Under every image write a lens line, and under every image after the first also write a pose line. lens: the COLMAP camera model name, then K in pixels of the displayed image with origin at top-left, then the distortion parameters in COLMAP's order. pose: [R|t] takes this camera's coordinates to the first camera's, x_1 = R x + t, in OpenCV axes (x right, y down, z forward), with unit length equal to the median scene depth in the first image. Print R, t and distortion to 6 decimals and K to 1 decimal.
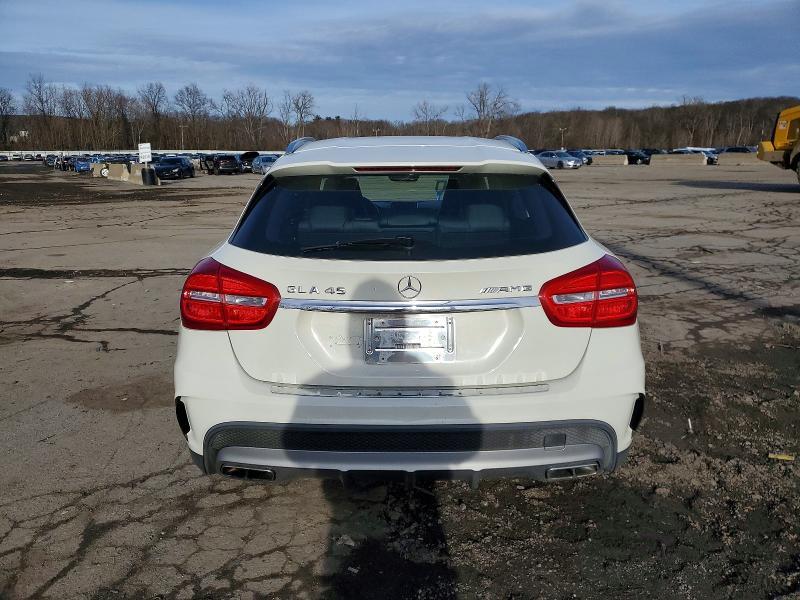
lens RADIAL K [[625.3, 0, 394.1], [0, 625.3, 303.9], [0, 0, 1]] dist [0.005636, 0.021483]
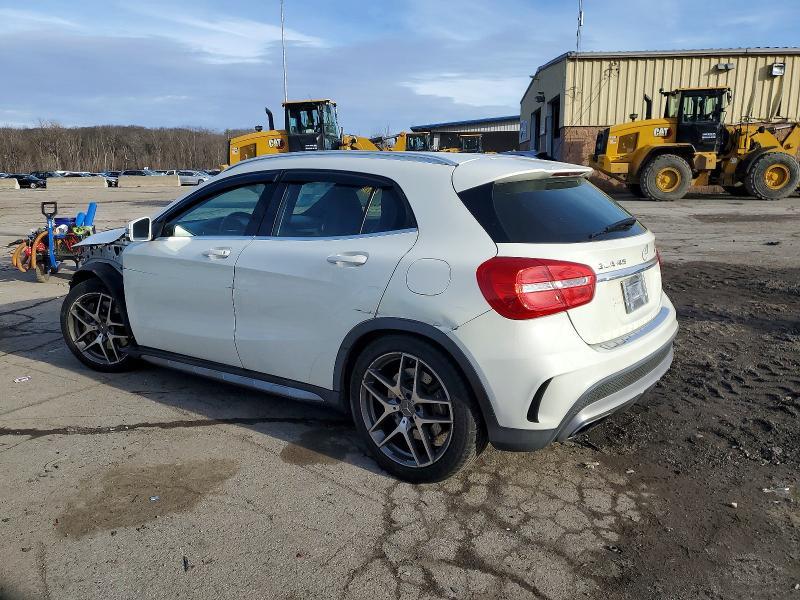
lens RADIAL K [[625.3, 0, 392.3], [0, 625.3, 297.3], [0, 0, 1]] dist [0.005636, 0.021483]
pose [[0.611527, -0.160314, 0.774813, -1.113632], [0.195601, 0.979494, 0.048285, -0.083653], [-0.766665, 0.122026, 0.630344, 0.415992]]
